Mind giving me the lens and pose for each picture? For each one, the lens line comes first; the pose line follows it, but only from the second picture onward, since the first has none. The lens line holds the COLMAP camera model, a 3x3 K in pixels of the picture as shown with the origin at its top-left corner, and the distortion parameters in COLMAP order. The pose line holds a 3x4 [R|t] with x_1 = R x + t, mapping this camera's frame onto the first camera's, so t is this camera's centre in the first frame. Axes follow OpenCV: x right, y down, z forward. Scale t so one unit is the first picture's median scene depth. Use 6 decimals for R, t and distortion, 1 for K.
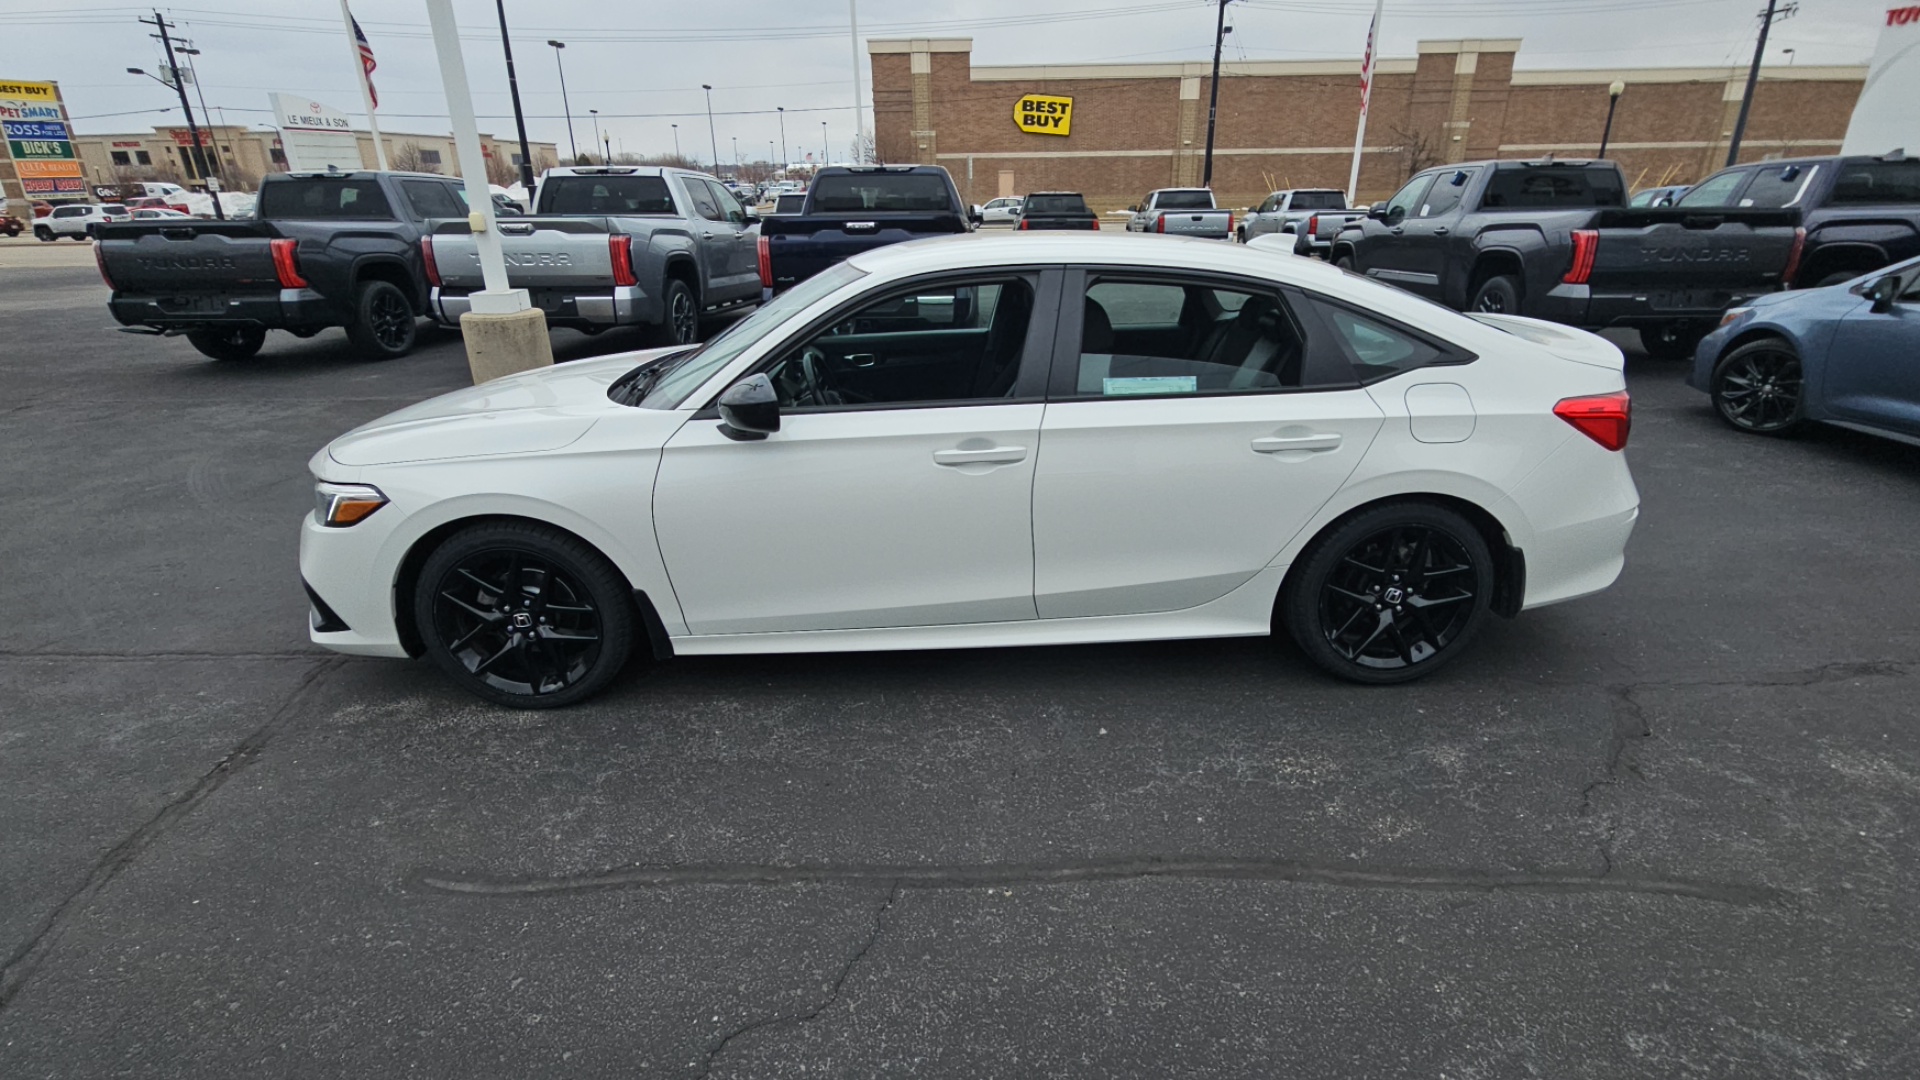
lens RADIAL K [[899.7, 0, 977.0], [0, 899.7, 549.7], [0, 0, 1]] dist [0.010731, -0.007821]
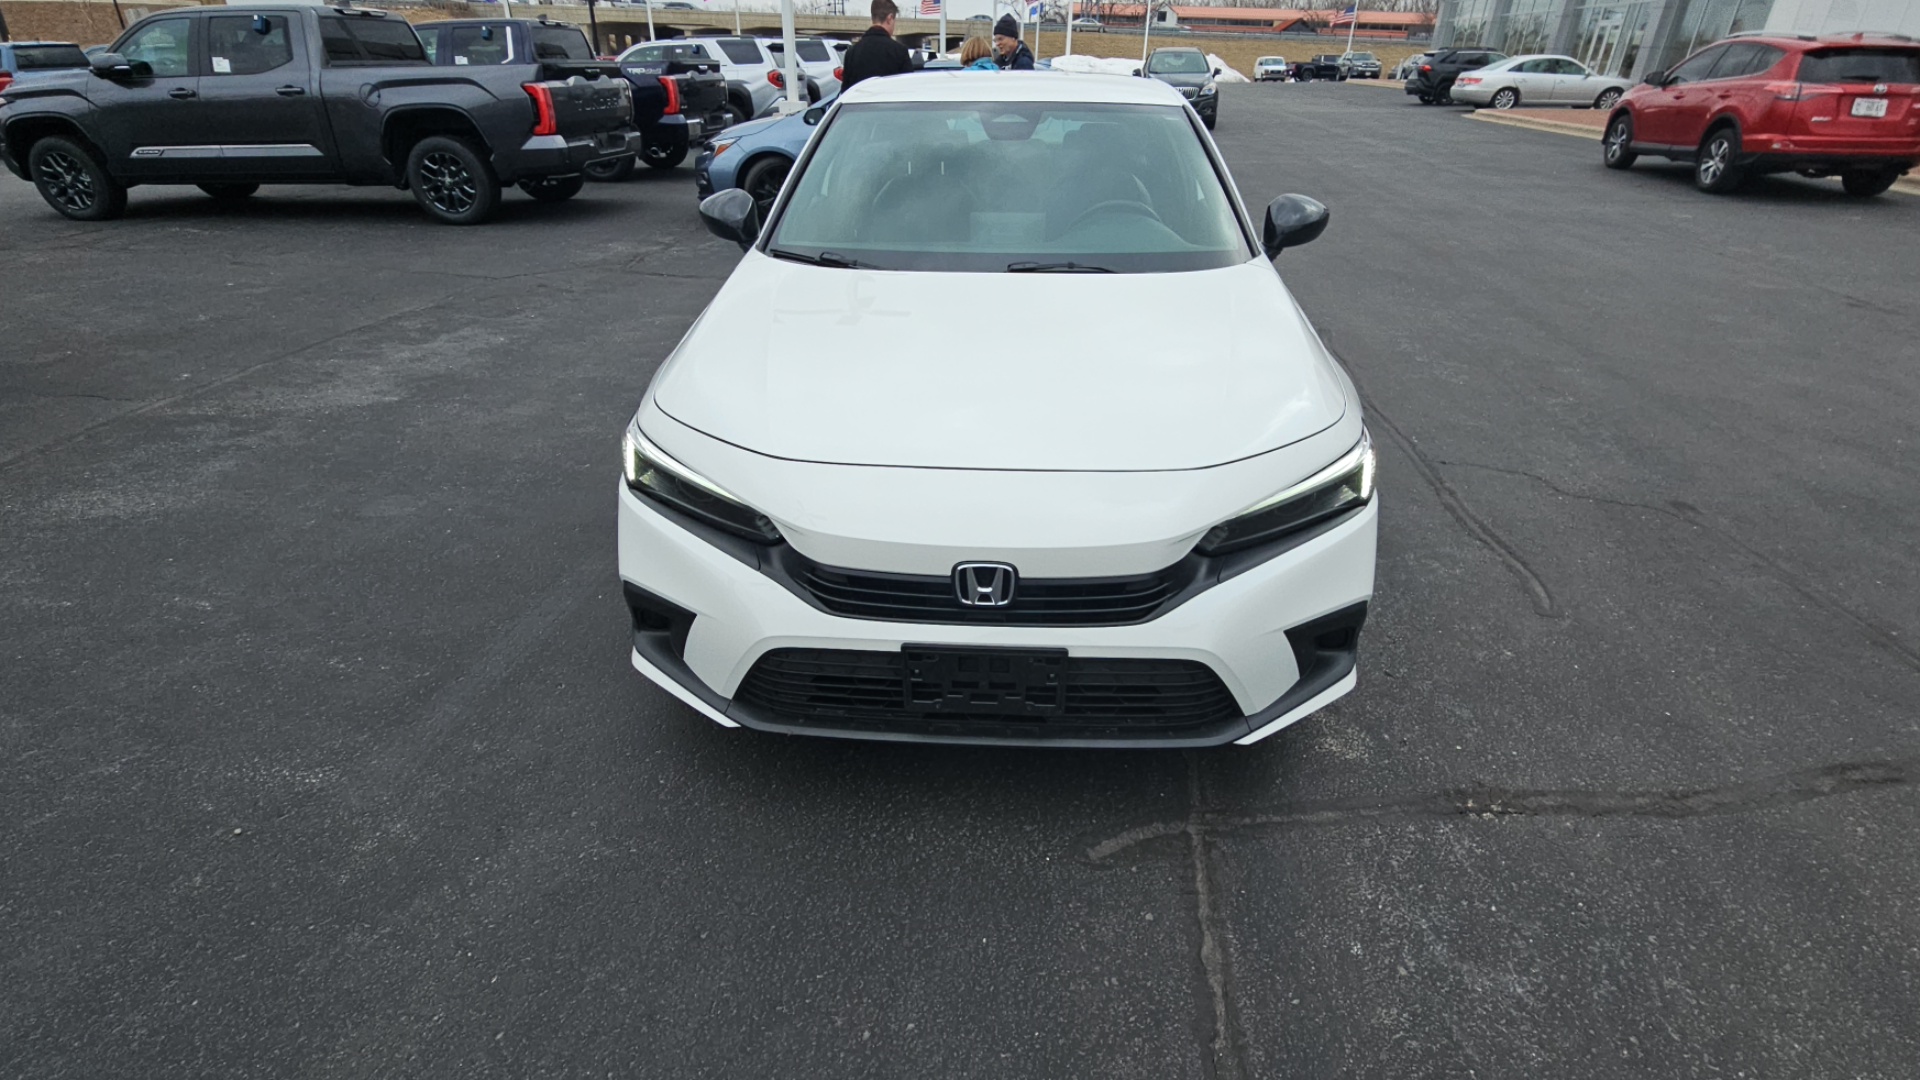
lens RADIAL K [[912.2, 0, 975.4], [0, 912.2, 540.1], [0, 0, 1]] dist [0.011346, -0.009070]
pose [[0.081252, -0.455945, 0.886291, -0.467726], [0.353808, 0.844513, 0.402017, -0.134789], [-0.931782, 0.280912, 0.229935, 0.377643]]
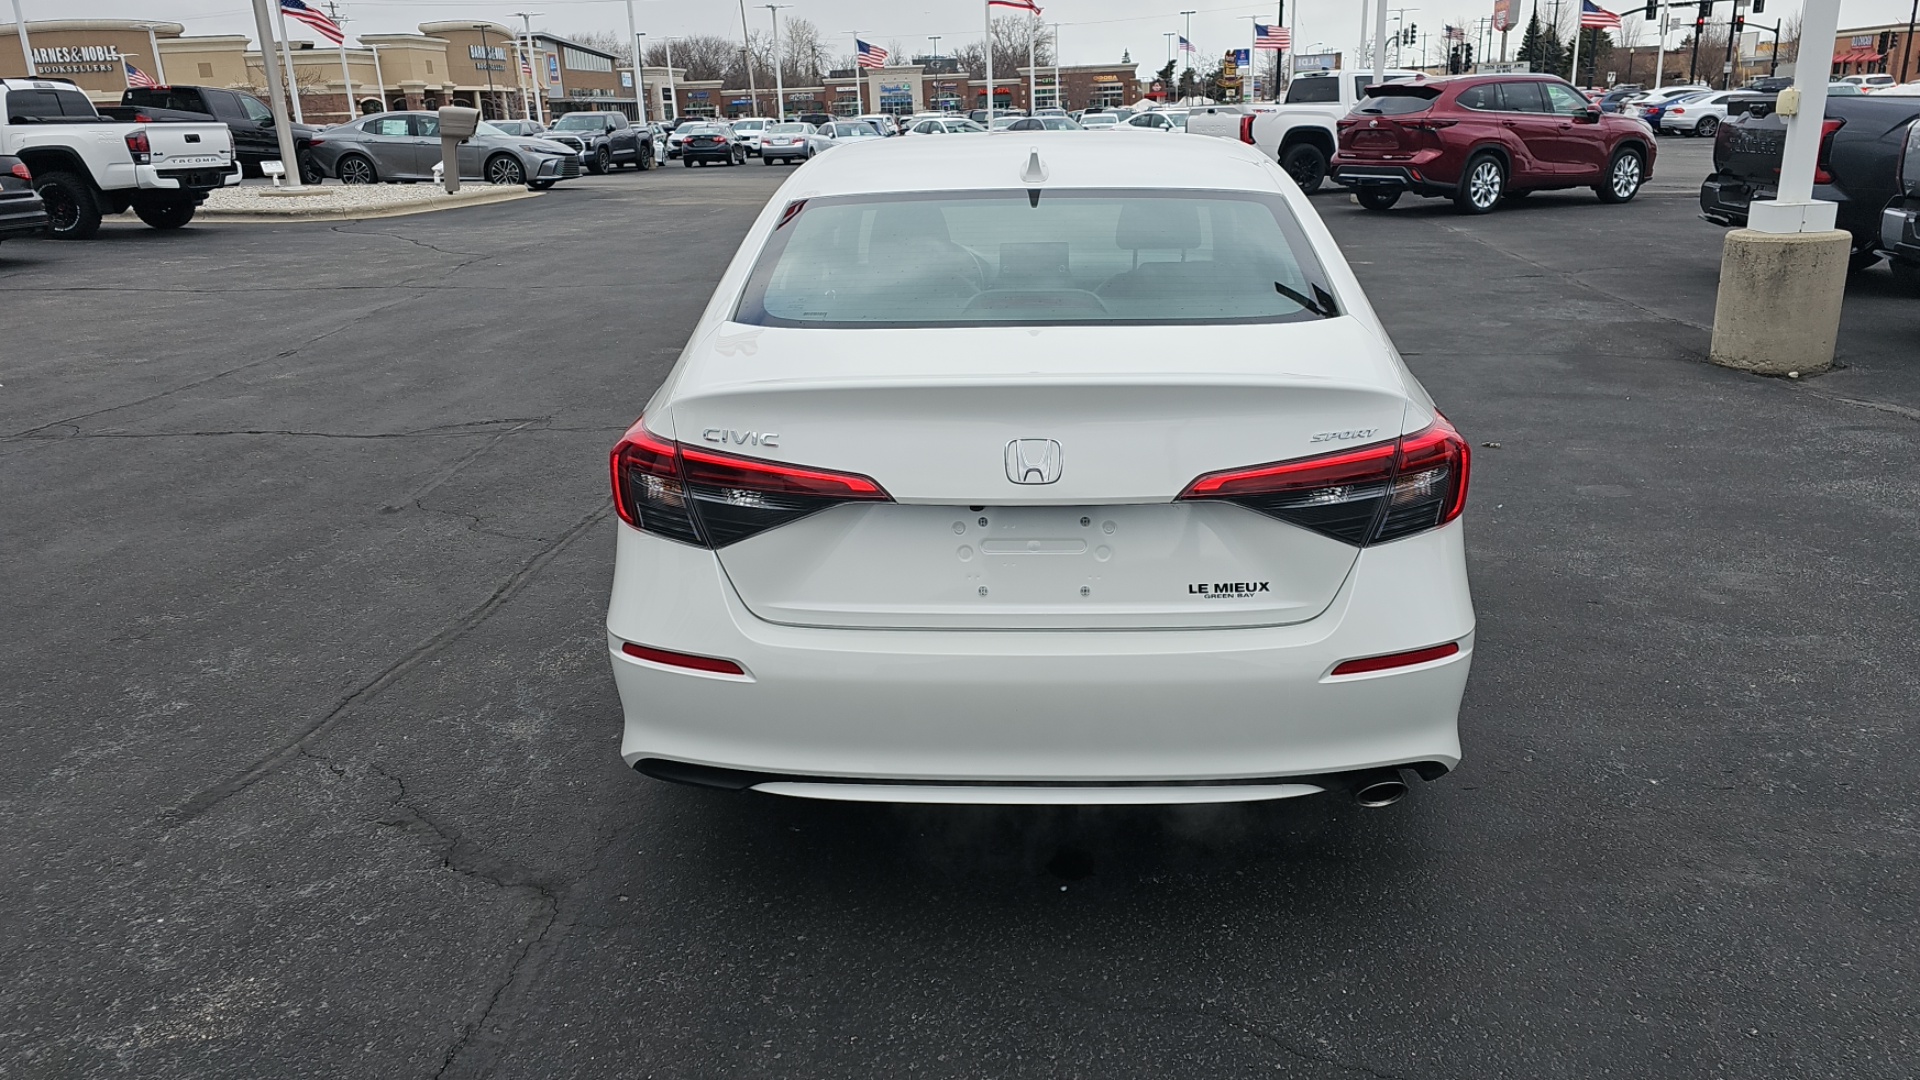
lens RADIAL K [[1363.5, 0, 973.3], [0, 1363.5, 543.8], [0, 0, 1]] dist [0.059551, -0.042643]
pose [[-0.074934, 0.316033, -0.945784, 0.533777], [-0.344340, 0.881910, 0.321971, -0.160353], [0.935850, 0.349798, 0.042738, 0.407604]]
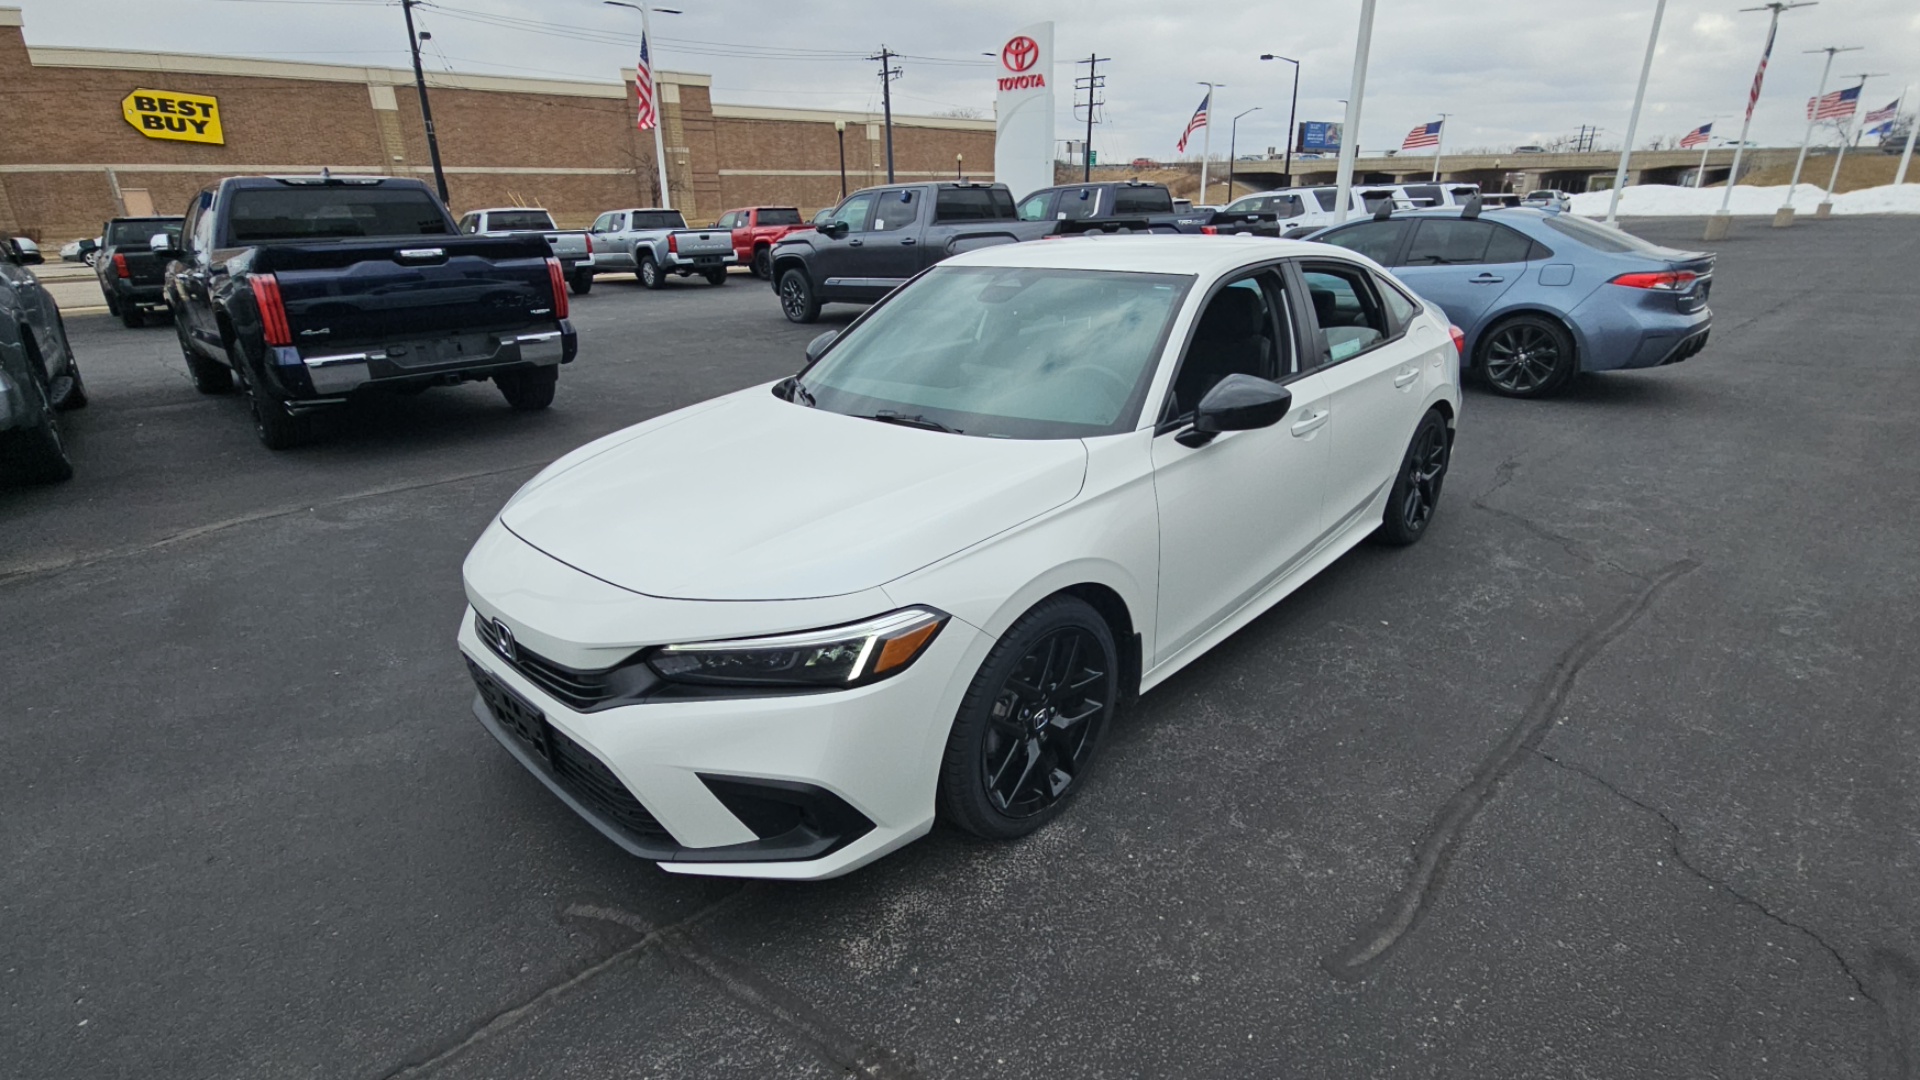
lens RADIAL K [[899.7, 0, 977.0], [0, 899.7, 549.7], [0, 0, 1]] dist [0.010731, -0.007821]
pose [[0.703128, -0.257107, 0.662953, -0.358960], [0.270595, 0.958942, 0.084905, -0.052928], [-0.657563, 0.119693, 0.743831, 0.141385]]
